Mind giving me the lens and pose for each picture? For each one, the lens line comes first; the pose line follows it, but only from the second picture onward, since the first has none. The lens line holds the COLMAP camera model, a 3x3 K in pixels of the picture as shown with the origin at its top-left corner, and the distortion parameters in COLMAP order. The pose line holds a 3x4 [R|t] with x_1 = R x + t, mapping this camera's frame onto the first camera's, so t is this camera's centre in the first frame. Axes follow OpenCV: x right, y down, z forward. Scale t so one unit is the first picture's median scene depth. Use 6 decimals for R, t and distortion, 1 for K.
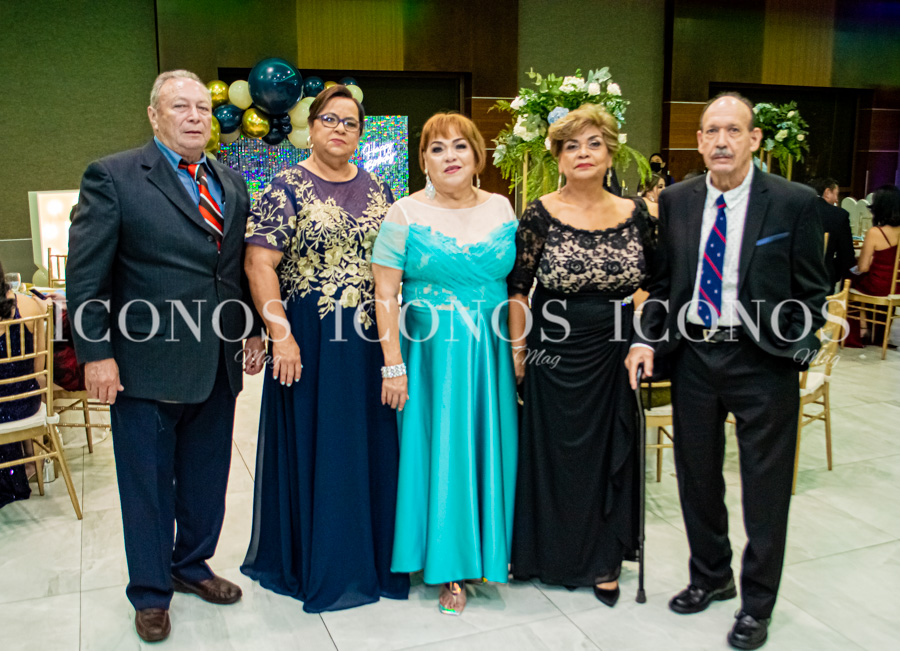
lens RADIAL K [[912.2, 0, 447.9], [0, 912.2, 331.6], [0, 0, 1]] dist [0.069069, 0.000000]
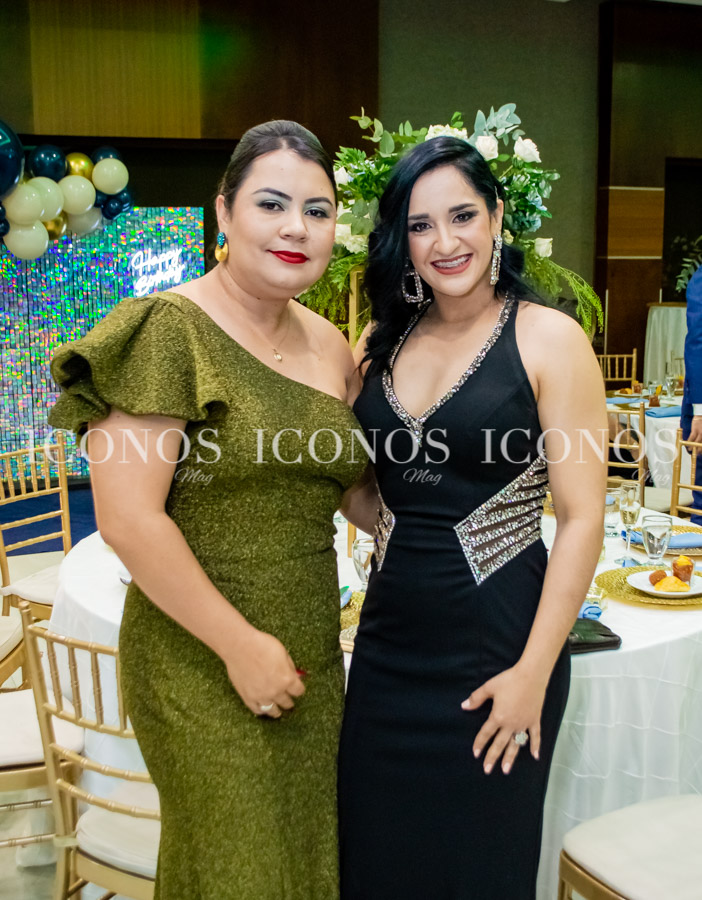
lens RADIAL K [[1004.0, 0, 353.3], [0, 1004.0, 448.0], [0, 0, 1]] dist [0.029430, 0.000000]
pose [[0.999931, -0.005416, 0.010400, 0.055962], [0.005424, 0.999985, -0.000672, -0.071245], [-0.010396, 0.000728, 0.999946, 0.317276]]
